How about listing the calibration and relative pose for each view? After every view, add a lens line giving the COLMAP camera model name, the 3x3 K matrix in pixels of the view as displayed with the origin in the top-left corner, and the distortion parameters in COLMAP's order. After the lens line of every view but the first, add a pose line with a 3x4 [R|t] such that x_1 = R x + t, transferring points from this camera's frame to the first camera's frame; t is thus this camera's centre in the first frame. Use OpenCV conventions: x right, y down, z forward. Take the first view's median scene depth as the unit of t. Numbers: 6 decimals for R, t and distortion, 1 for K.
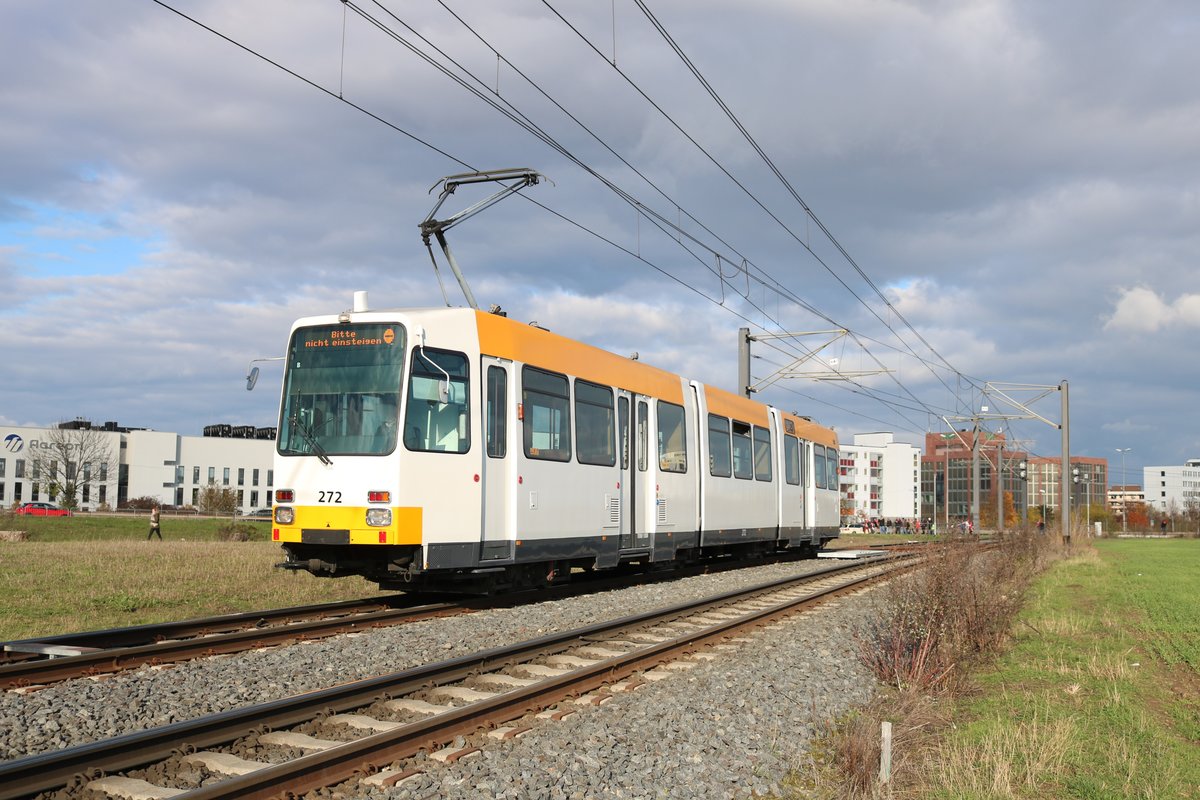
lens RADIAL K [[1165.0, 0, 604.6], [0, 1165.0, 367.7], [0, 0, 1]] dist [-0.057546, 0.000405]
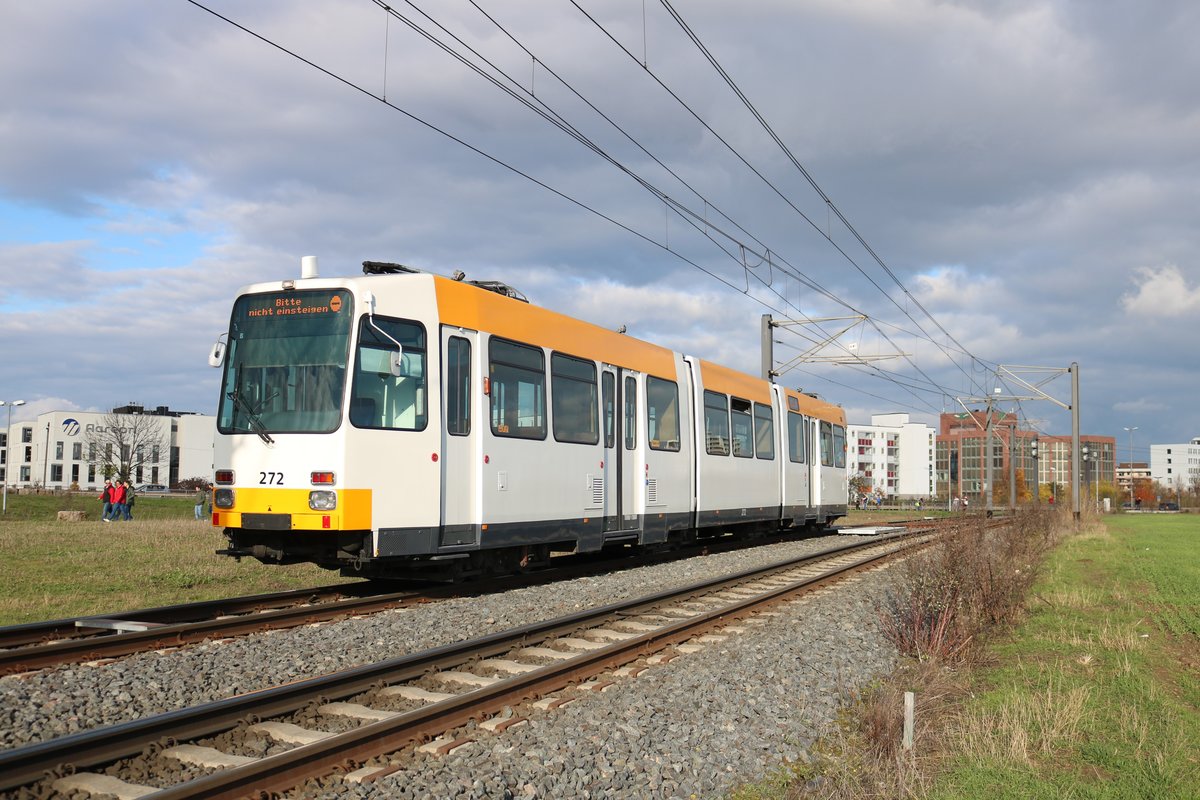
lens RADIAL K [[1126.1, 0, 598.1], [0, 1126.1, 356.7], [0, 0, 1]] dist [-0.068370, 0.000696]
pose [[0.999686, -0.005454, -0.024451, 0.041588], [0.005595, 0.999968, 0.005693, 0.010407], [0.024419, -0.005828, 0.999685, 0.110402]]
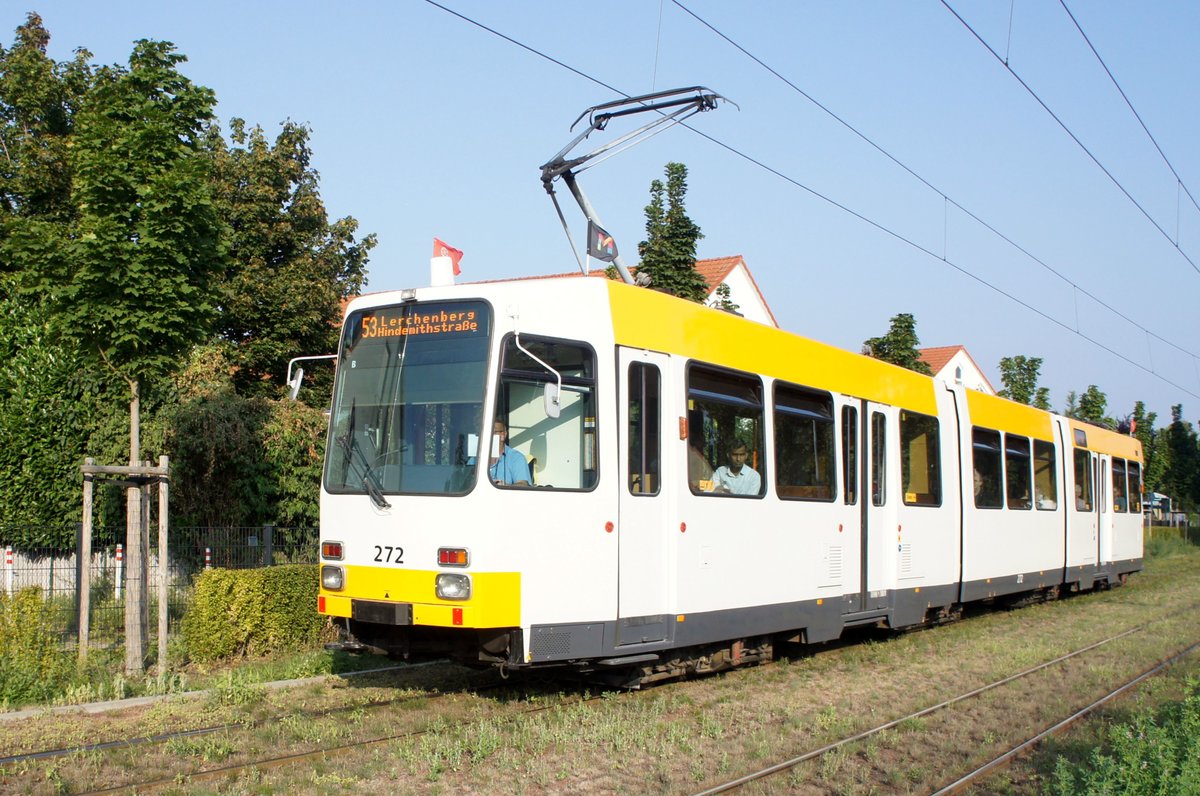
lens RADIAL K [[1259.1, 0, 600.0], [0, 1259.1, 398.0], [0, 0, 1]] dist [-0.197725, 0.011285]
pose [[0.977158, -0.013614, -0.212078, 0.040554], [0.017168, 0.999741, 0.014925, 0.008913], [0.211820, -0.018225, 0.977139, 0.283853]]
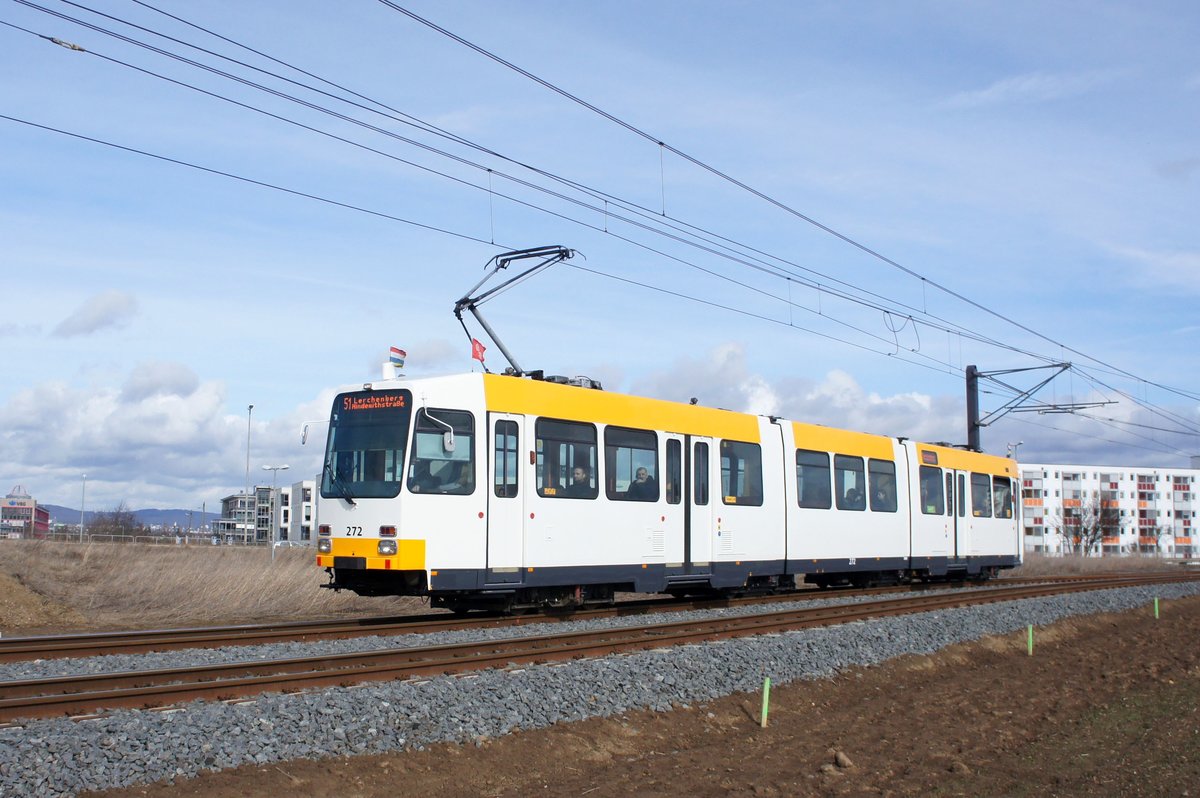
lens RADIAL K [[1165.0, 0, 604.6], [0, 1165.0, 366.7], [0, 0, 1]] dist [-0.057546, 0.000405]
pose [[0.970027, -0.031311, -0.240970, 0.305119], [0.026010, 0.999345, -0.025147, -0.024530], [0.241599, 0.018126, 0.970207, -0.135289]]
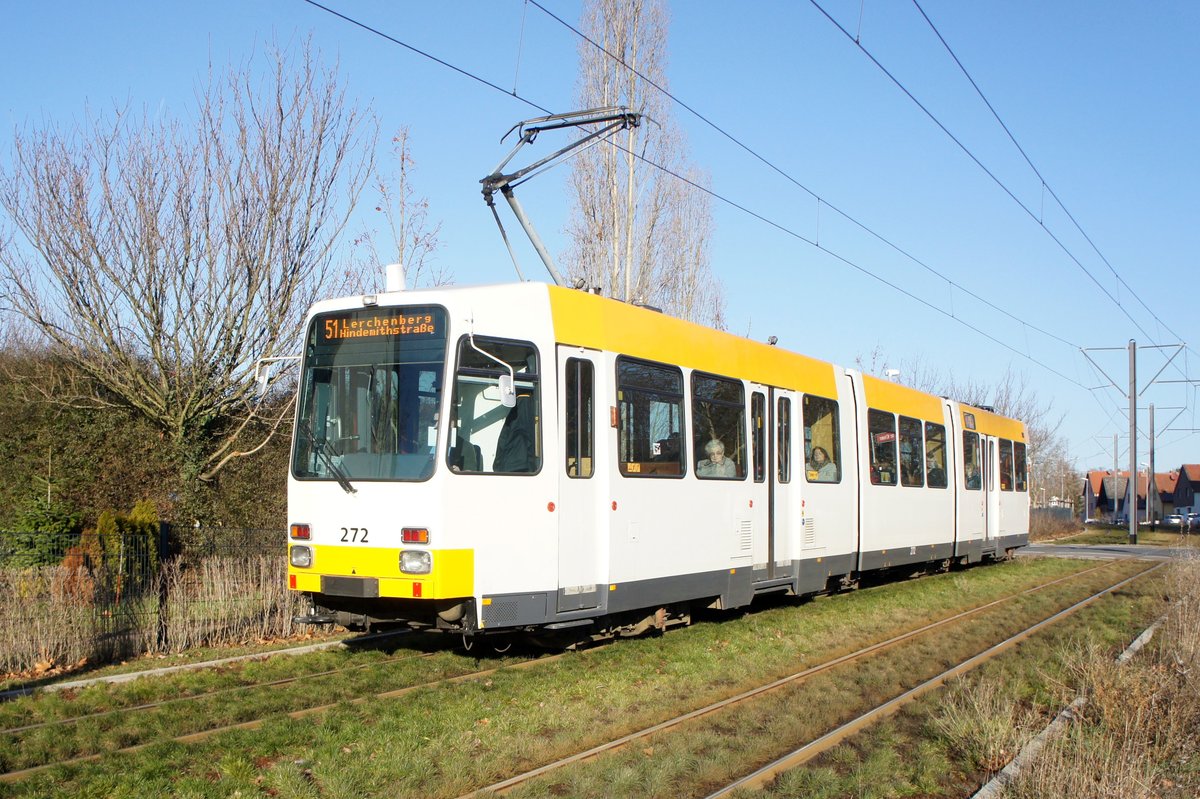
lens RADIAL K [[1218.4, 0, 600.0], [0, 1218.4, 399.5], [0, 0, 1]] dist [-0.087506, -0.001018]
pose [[0.990656, -0.013269, -0.135737, 0.030419], [0.018442, 0.999148, 0.036926, -0.003824], [0.135131, -0.039084, 0.990057, 0.218070]]
